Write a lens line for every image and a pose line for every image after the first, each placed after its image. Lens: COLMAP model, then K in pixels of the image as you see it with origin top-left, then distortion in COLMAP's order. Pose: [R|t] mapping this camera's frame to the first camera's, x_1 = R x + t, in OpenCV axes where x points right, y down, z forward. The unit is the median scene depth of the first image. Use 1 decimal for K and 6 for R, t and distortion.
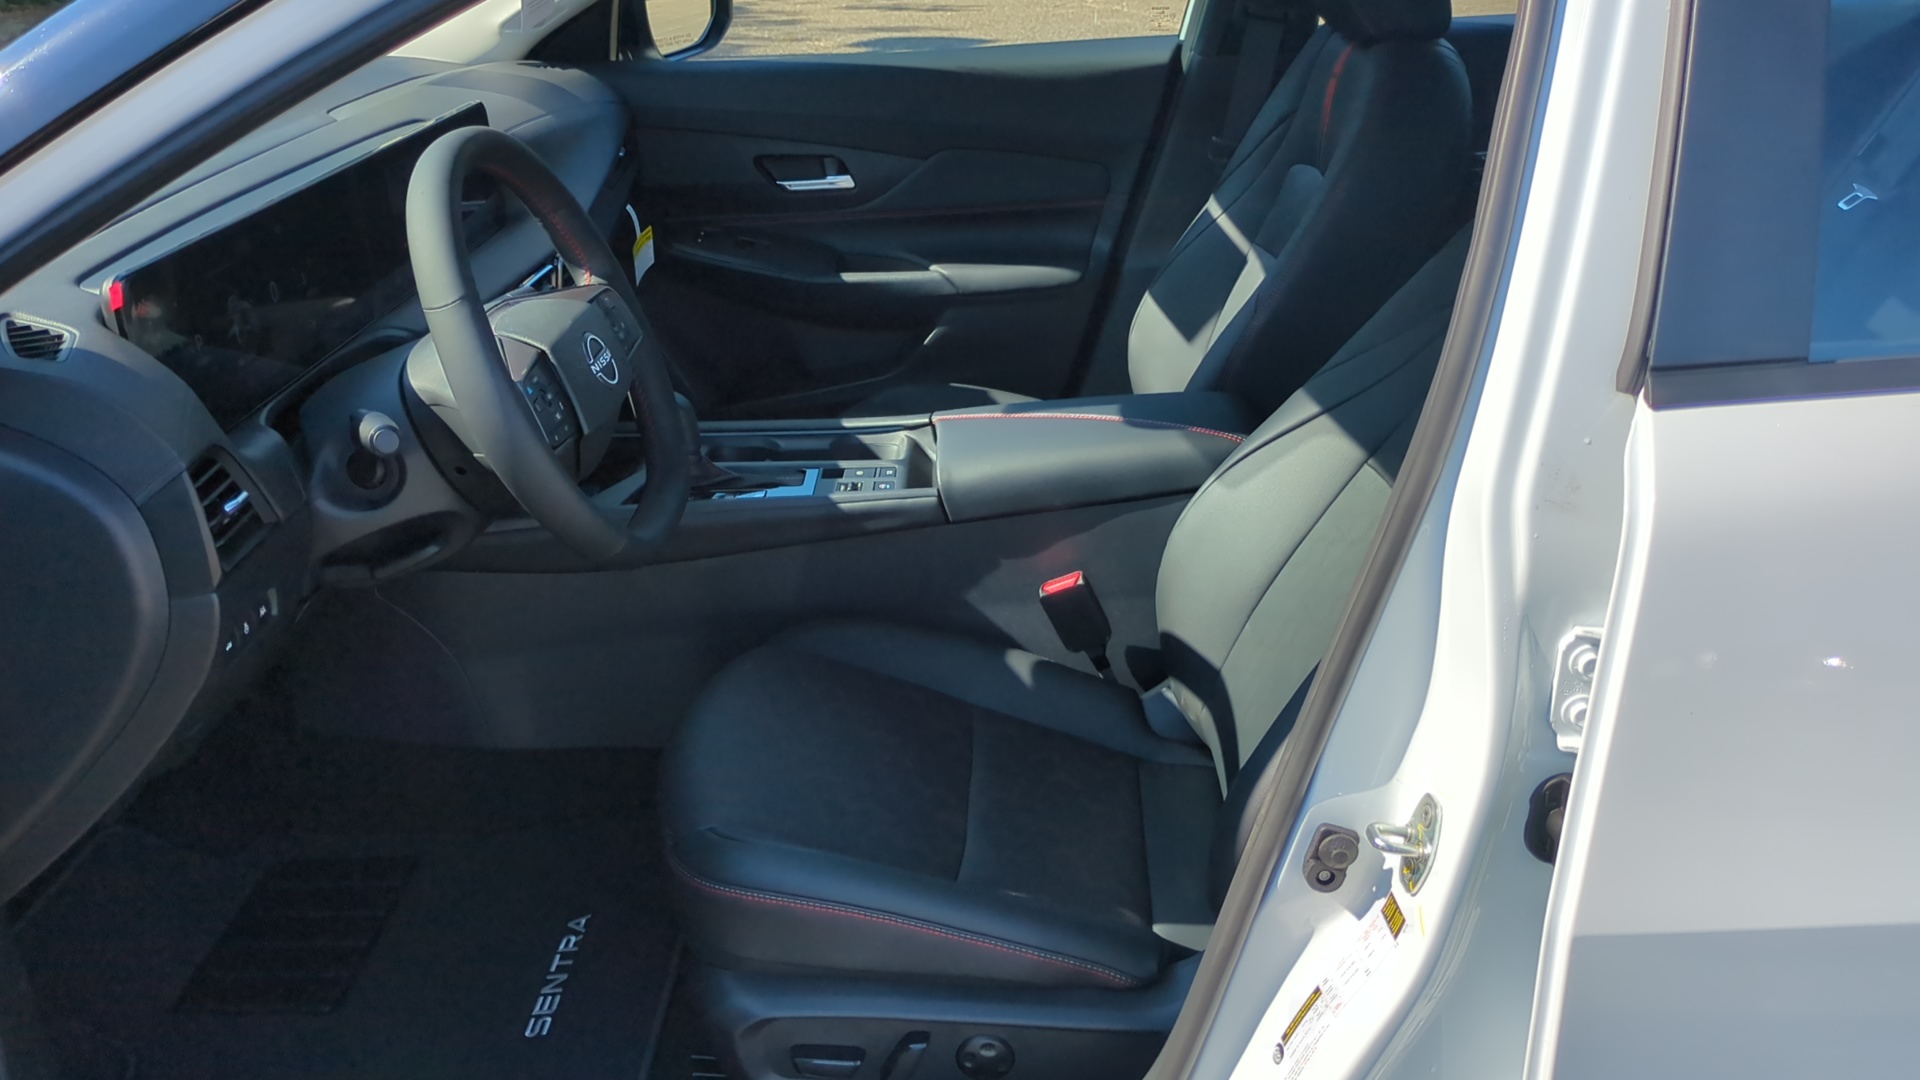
lens RADIAL K [[1675.9, 0, 962.8], [0, 1675.9, 537.1], [0, 0, 1]] dist [0.057898, -0.046998]
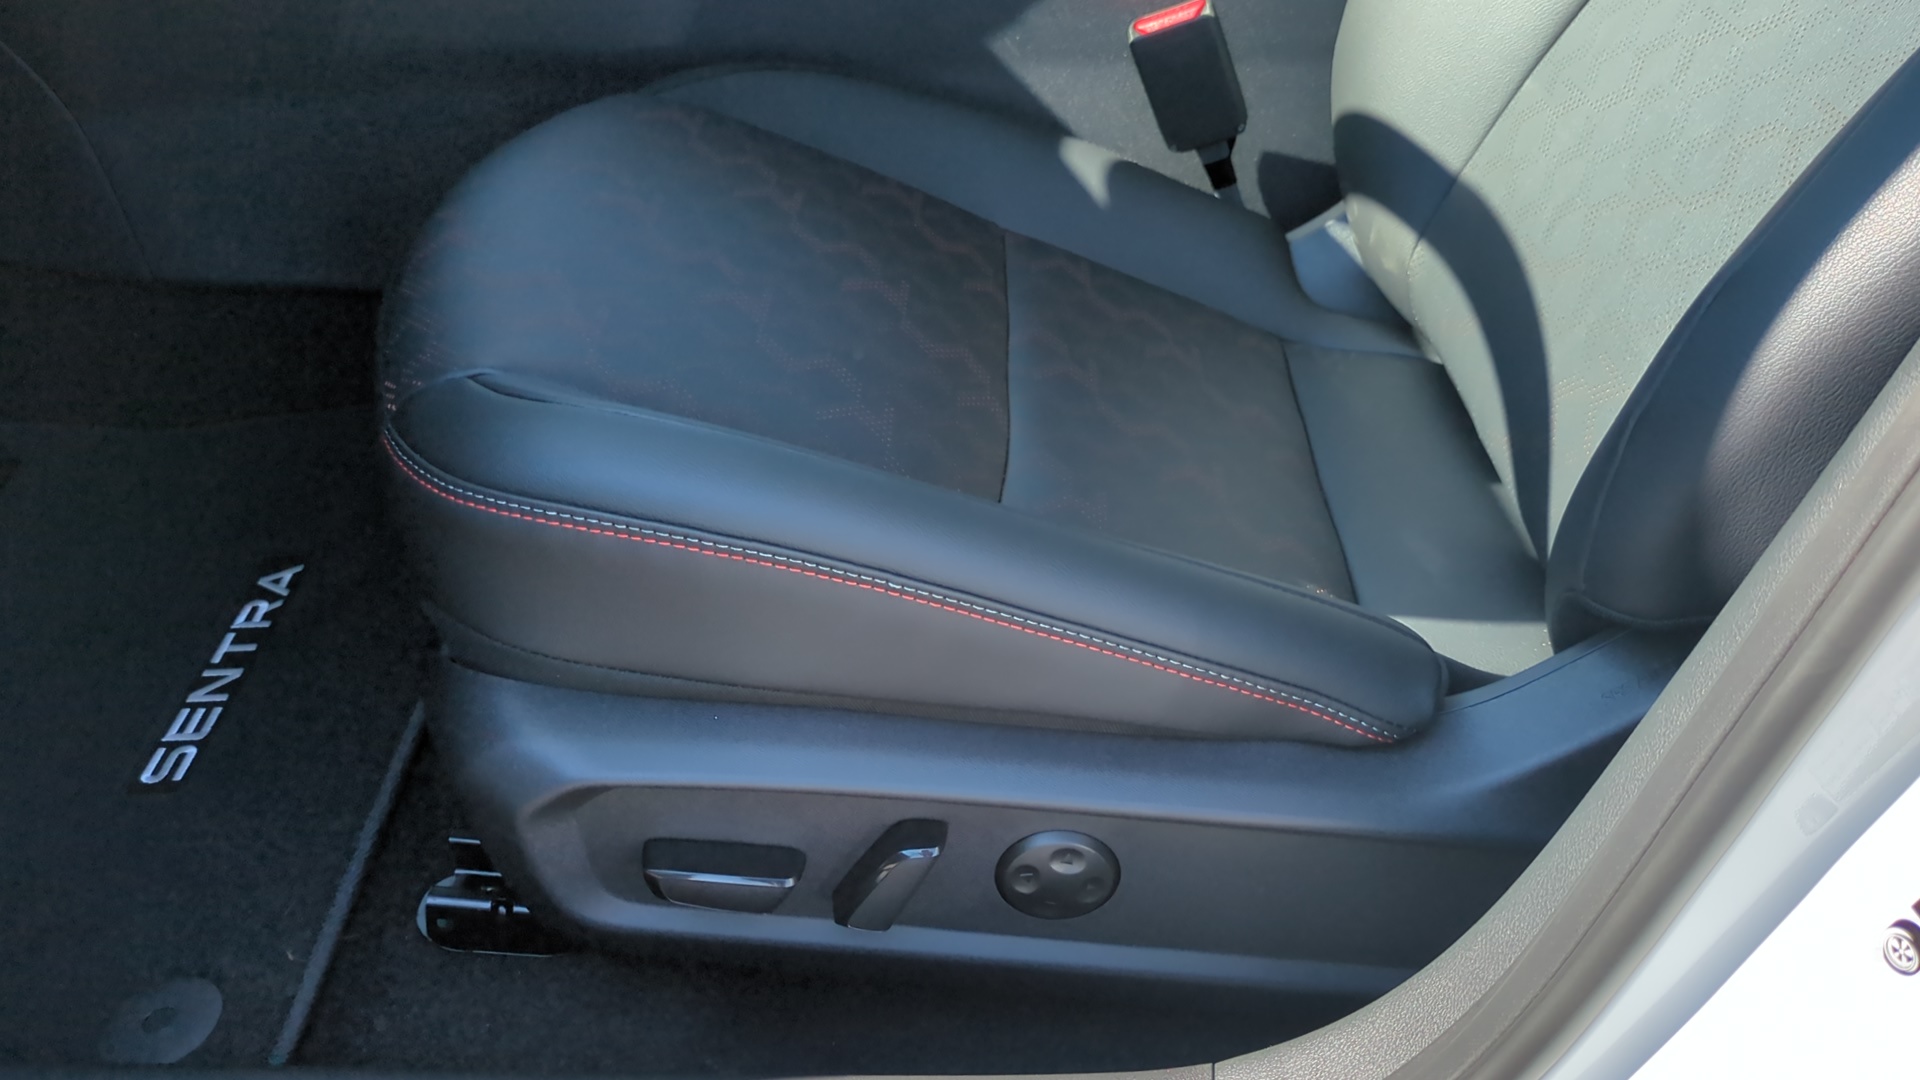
lens RADIAL K [[1675.9, 0, 960.1], [0, 1675.9, 542.3], [0, 0, 1]] dist [0.057898, -0.046998]
pose [[0.997972, 0.038339, 0.050822, -0.035513], [-0.046617, 0.983772, 0.173263, 0.117013], [-0.043355, -0.175281, 0.983563, 0.473851]]
